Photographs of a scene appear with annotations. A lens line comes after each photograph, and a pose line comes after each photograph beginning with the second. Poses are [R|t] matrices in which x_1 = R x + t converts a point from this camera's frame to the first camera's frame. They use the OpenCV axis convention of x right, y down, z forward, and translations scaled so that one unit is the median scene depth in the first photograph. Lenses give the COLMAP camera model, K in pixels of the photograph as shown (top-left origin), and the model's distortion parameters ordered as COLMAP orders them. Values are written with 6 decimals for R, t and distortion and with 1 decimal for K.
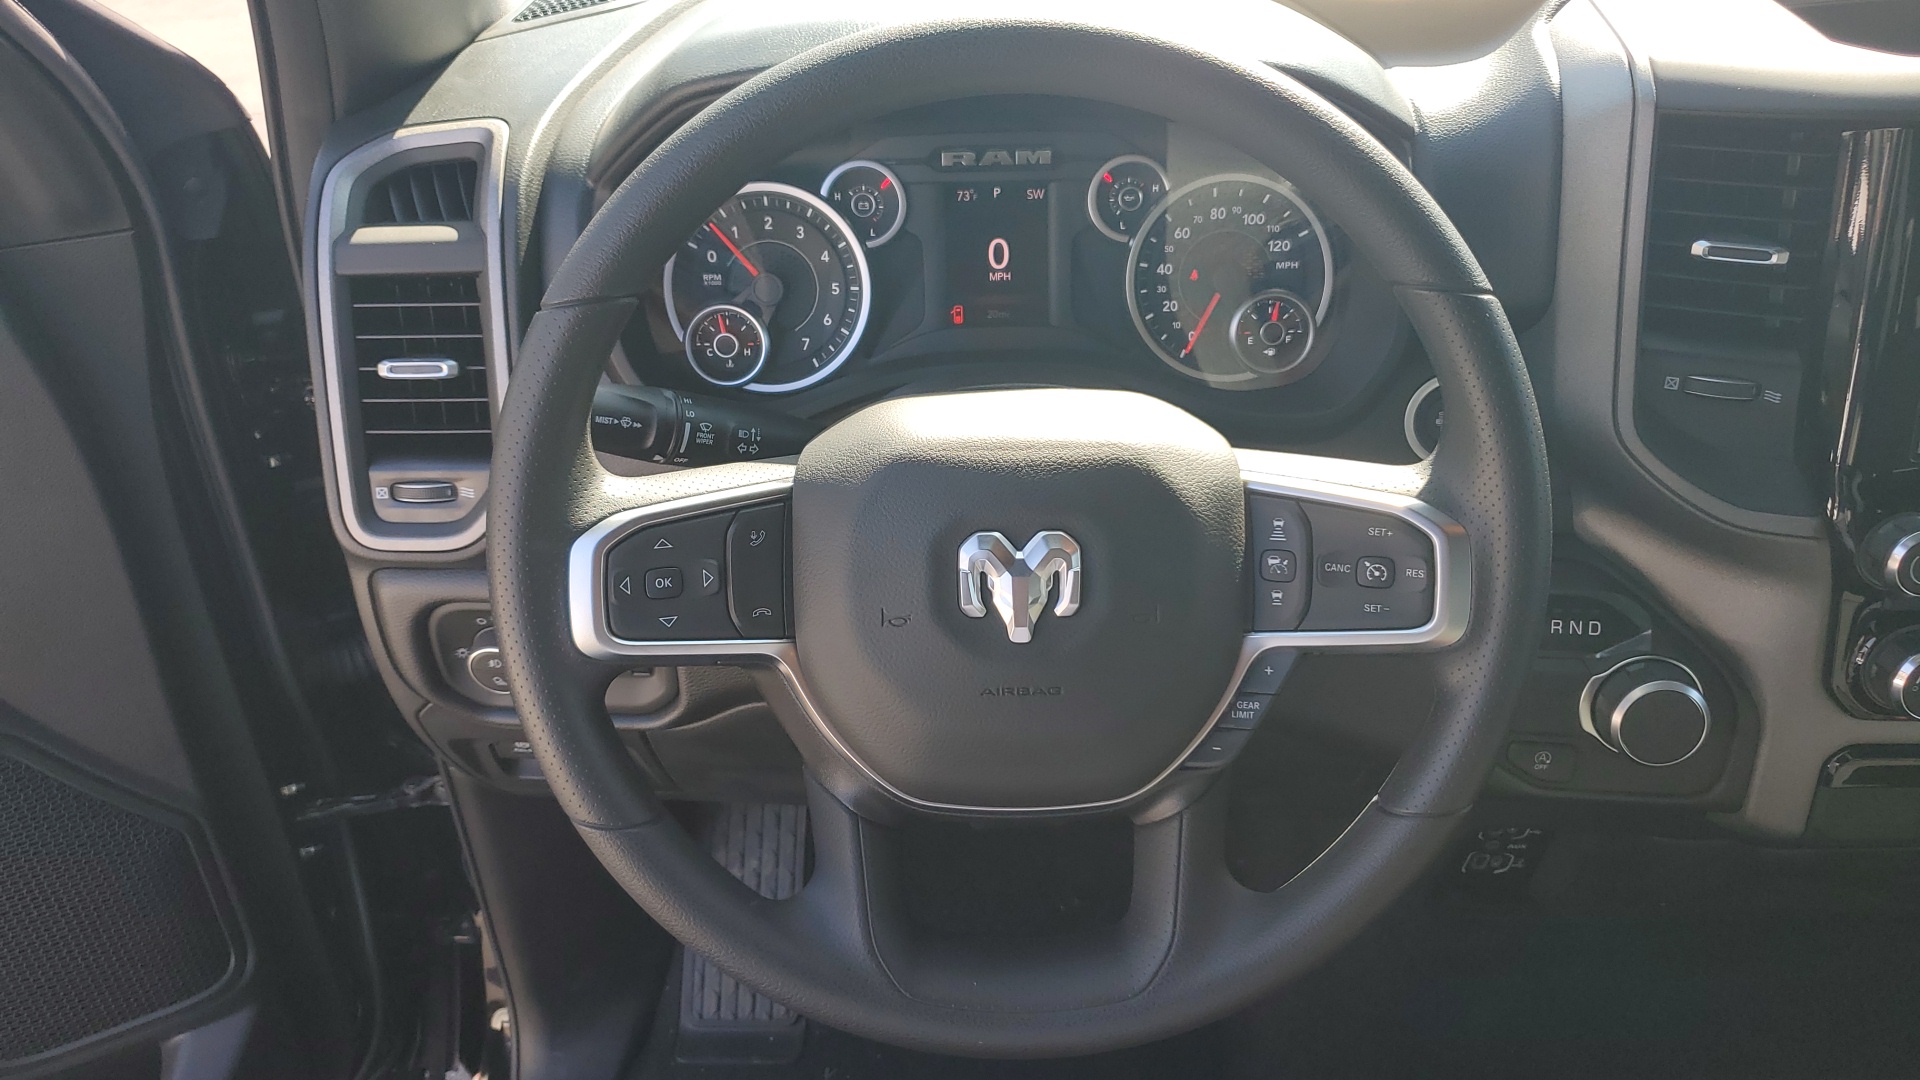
lens RADIAL K [[1478.7, 0, 966.7], [0, 1478.7, 523.0], [0, 0, 1]] dist [0.069673, -0.113060]
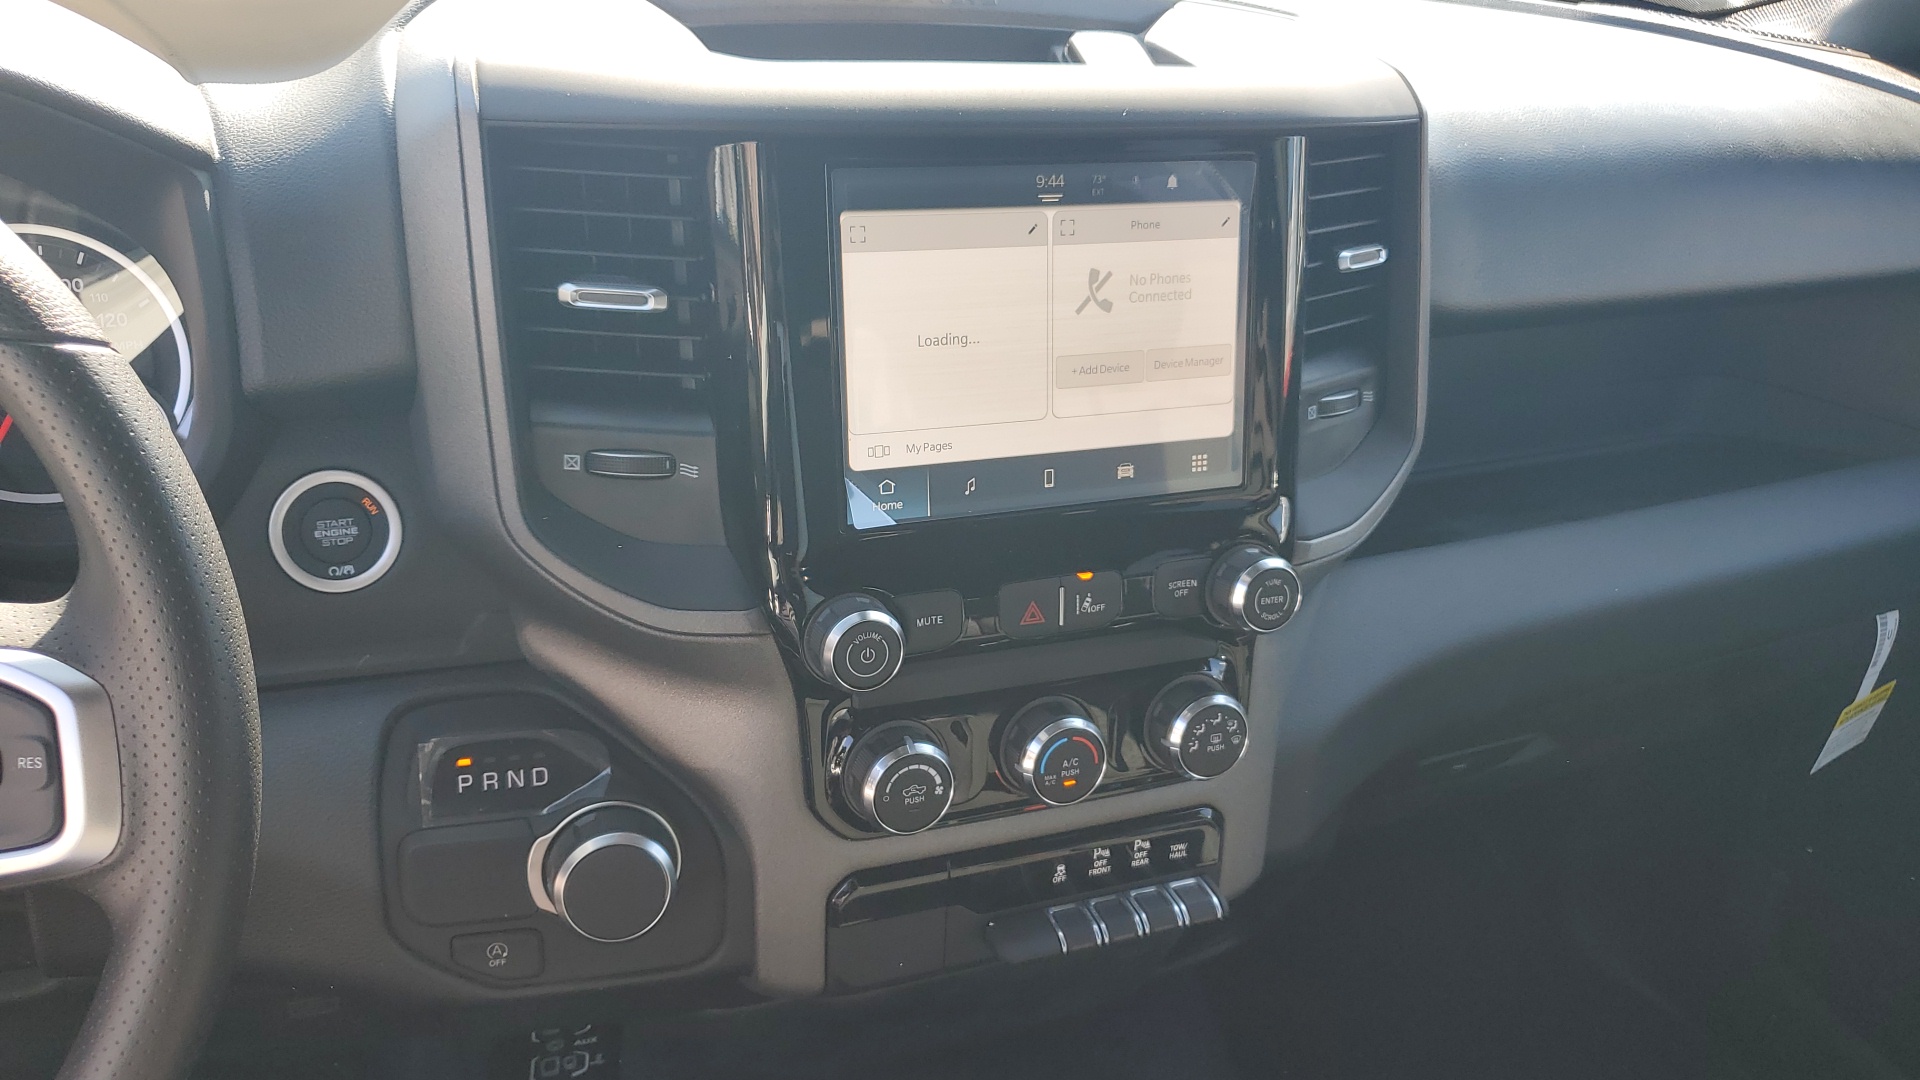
lens RADIAL K [[1478.7, 0, 894.3], [0, 1478.7, 524.4], [0, 0, 1]] dist [0.069673, -0.113060]
pose [[0.940260, -0.082482, 0.330316, 0.347812], [0.110736, 0.991547, -0.067621, 0.012155], [-0.321946, 0.100160, 0.941445, 0.181295]]
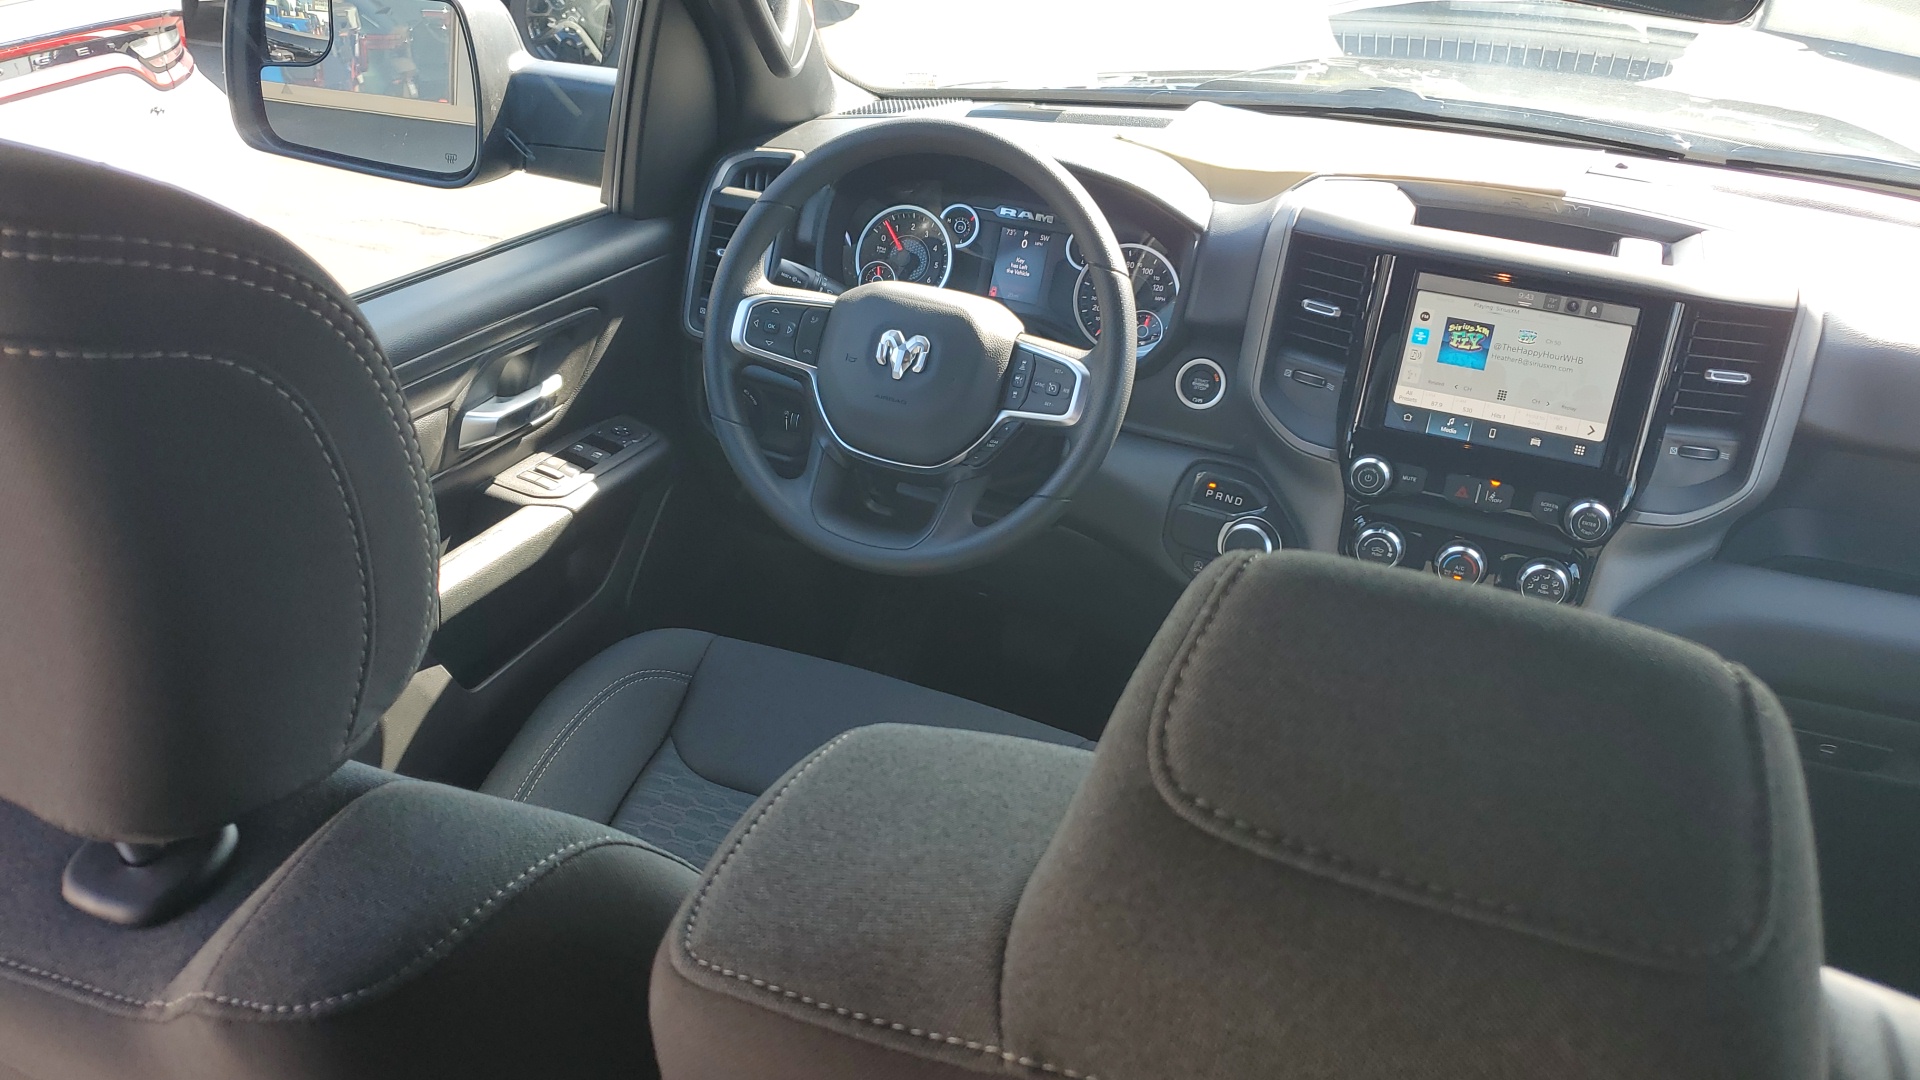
lens RADIAL K [[1478.7, 0, 955.4], [0, 1478.7, 550.6], [0, 0, 1]] dist [0.069673, -0.113060]
pose [[0.912704, 0.245420, -0.326712, 0.720462], [-0.281693, 0.957093, -0.067986, 0.357537], [0.296008, 0.154084, 0.942676, -0.857520]]
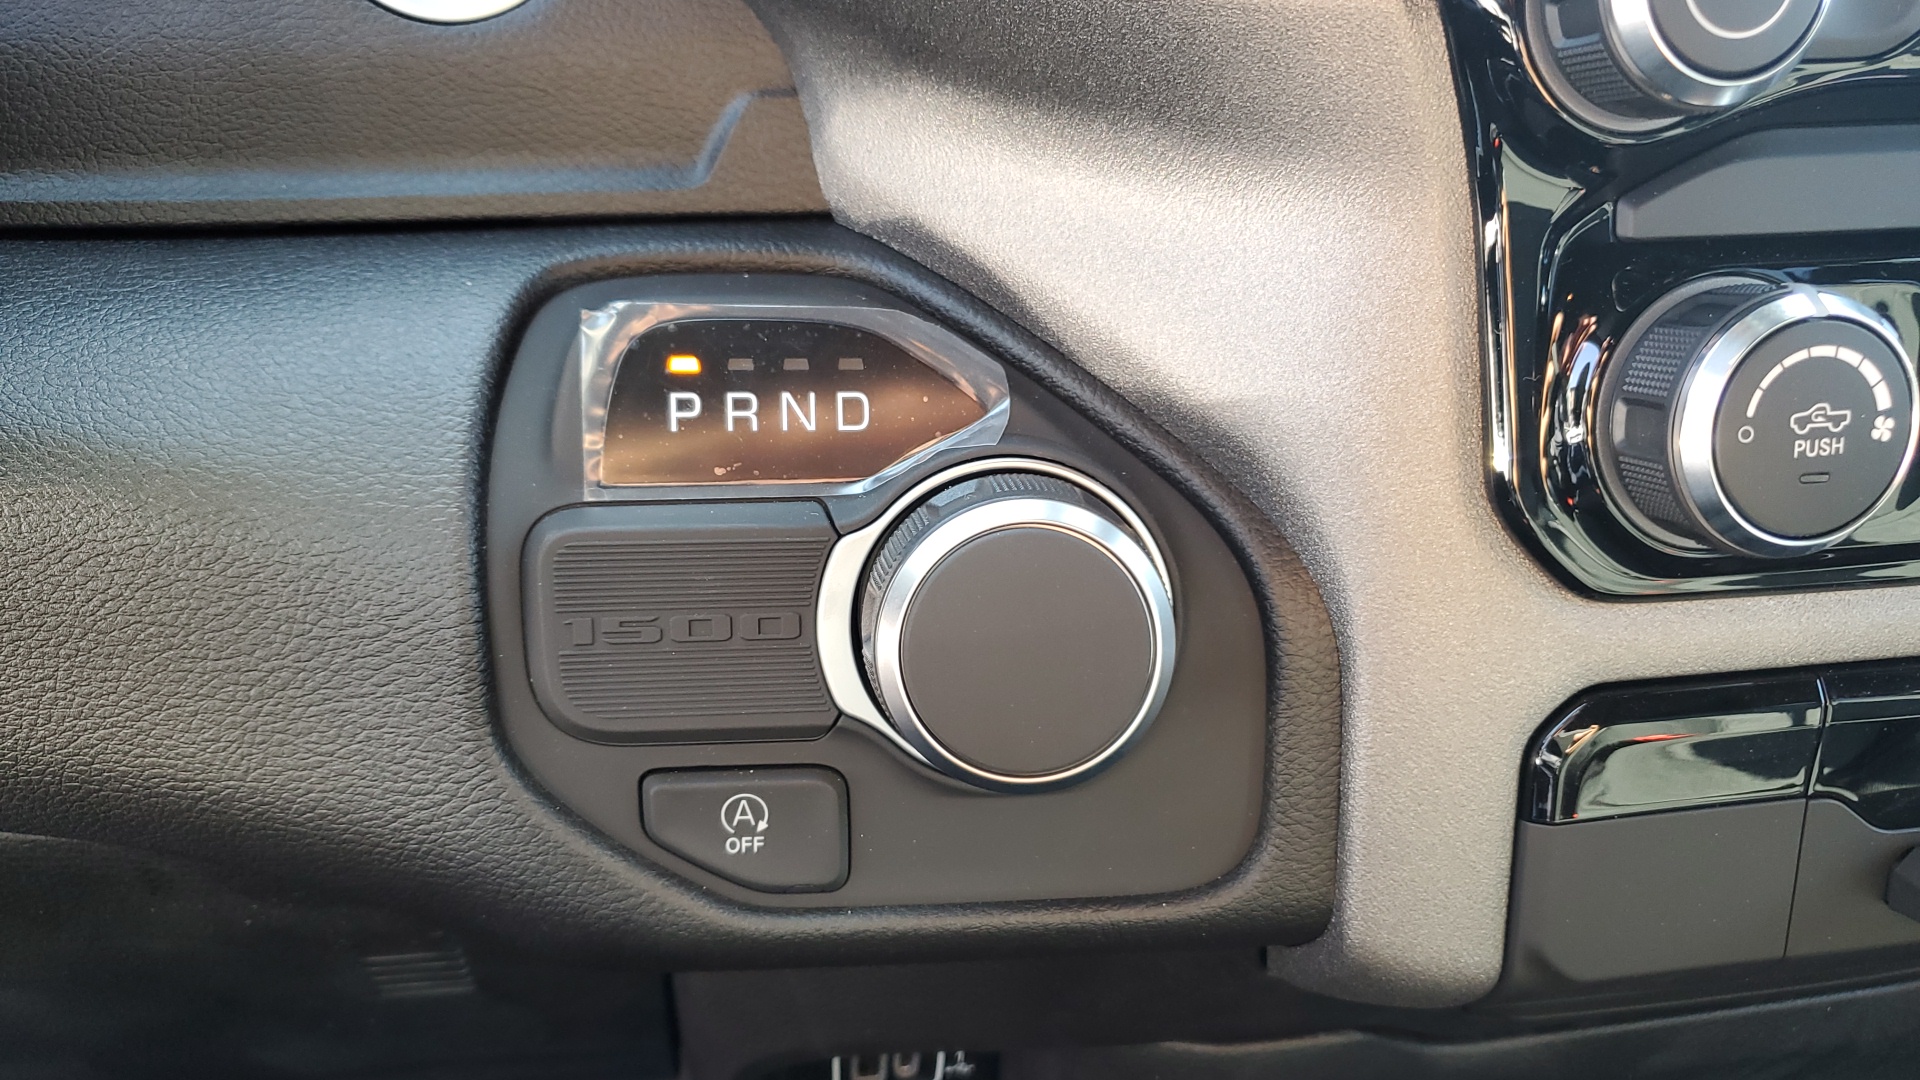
lens RADIAL K [[1478.7, 0, 968.9], [0, 1478.7, 524.5], [0, 0, 1]] dist [0.069673, -0.113060]
pose [[0.985525, -0.044301, 0.163637, 0.390278], [0.074142, 0.980679, -0.181031, 0.159831], [-0.152456, 0.190543, 0.969768, 0.669907]]
